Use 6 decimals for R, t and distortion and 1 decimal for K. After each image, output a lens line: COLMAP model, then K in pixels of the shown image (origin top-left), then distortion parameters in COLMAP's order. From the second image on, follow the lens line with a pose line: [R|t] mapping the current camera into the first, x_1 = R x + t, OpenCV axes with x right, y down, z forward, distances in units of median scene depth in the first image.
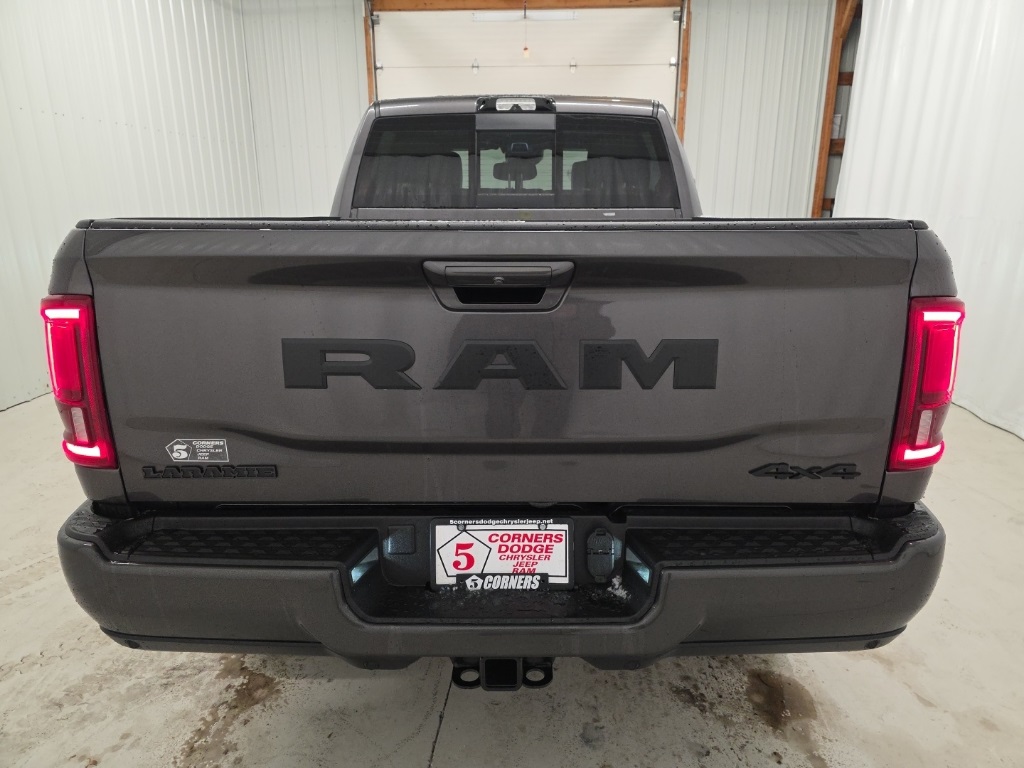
lens RADIAL K [[684.6, 0, 524.4], [0, 684.6, 385.0], [0, 0, 1]] dist [0.054278, -0.044422]
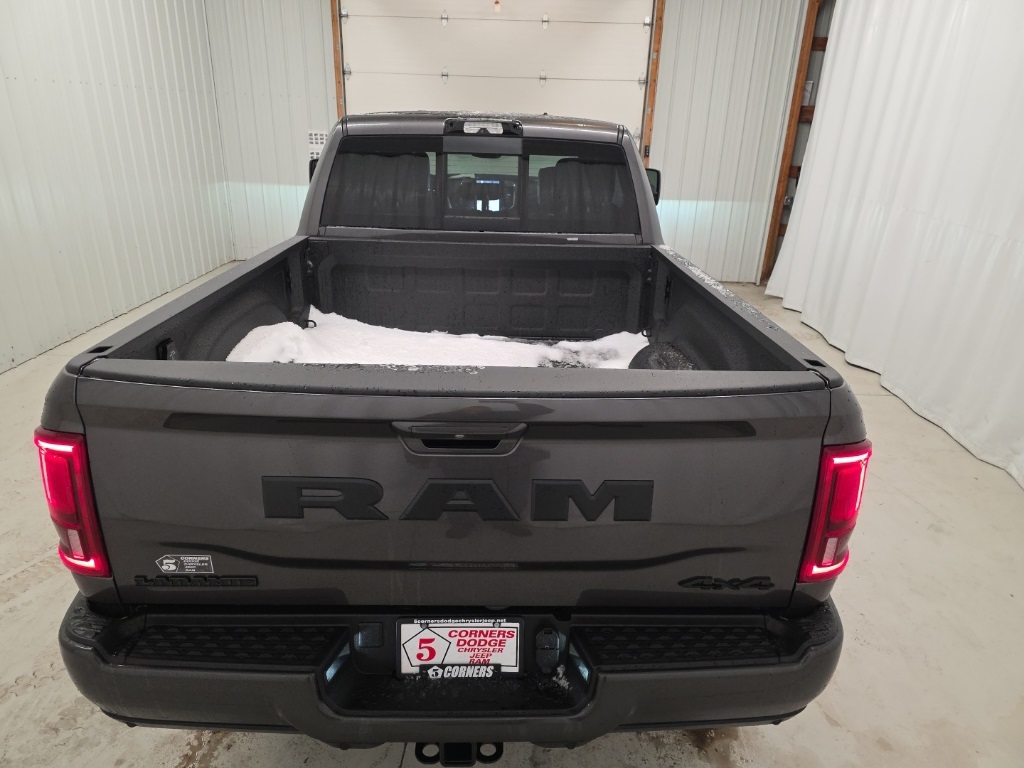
lens RADIAL K [[683.7, 0, 517.3], [0, 683.7, 378.3], [0, 0, 1]] dist [0.051687, -0.041137]
pose [[0.999143, 0.016282, 0.038047, 0.010673], [-0.019950, 0.994976, 0.098107, -0.307557], [-0.036258, -0.098782, 0.994448, -0.086240]]
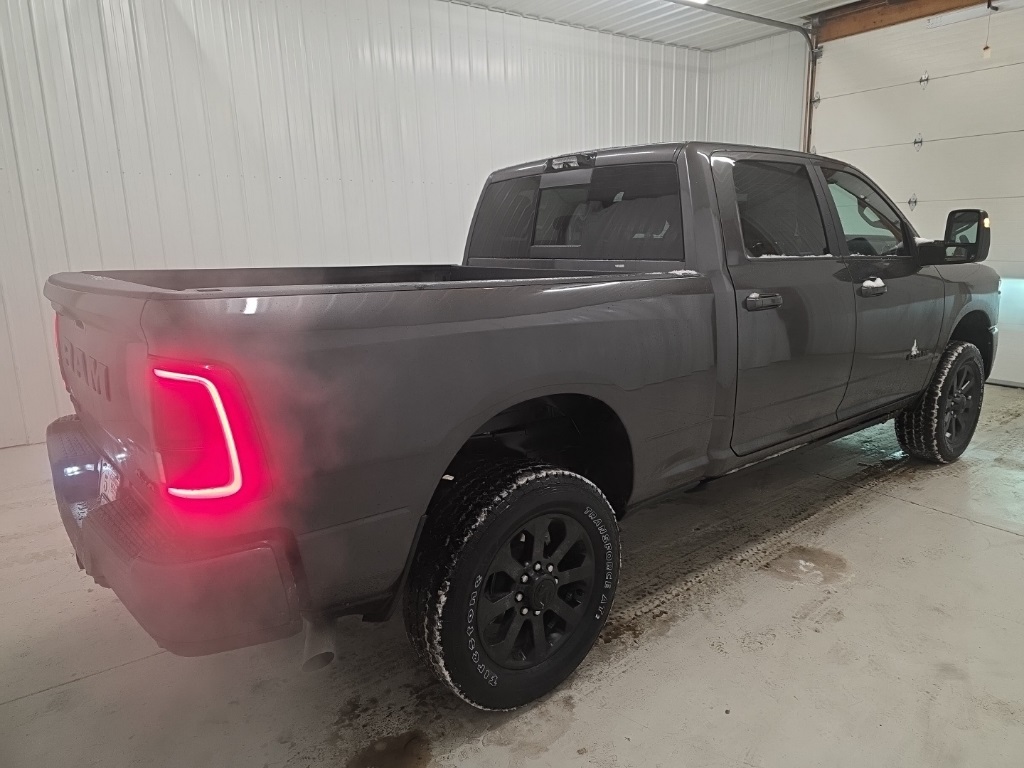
lens RADIAL K [[683.7, 0, 517.3], [0, 683.7, 378.3], [0, 0, 1]] dist [0.051687, -0.041137]
pose [[0.632036, 0.146489, -0.760968, 1.725716], [-0.183873, 0.982277, 0.036373, -0.227397], [0.752809, 0.116932, 0.647769, 0.642925]]
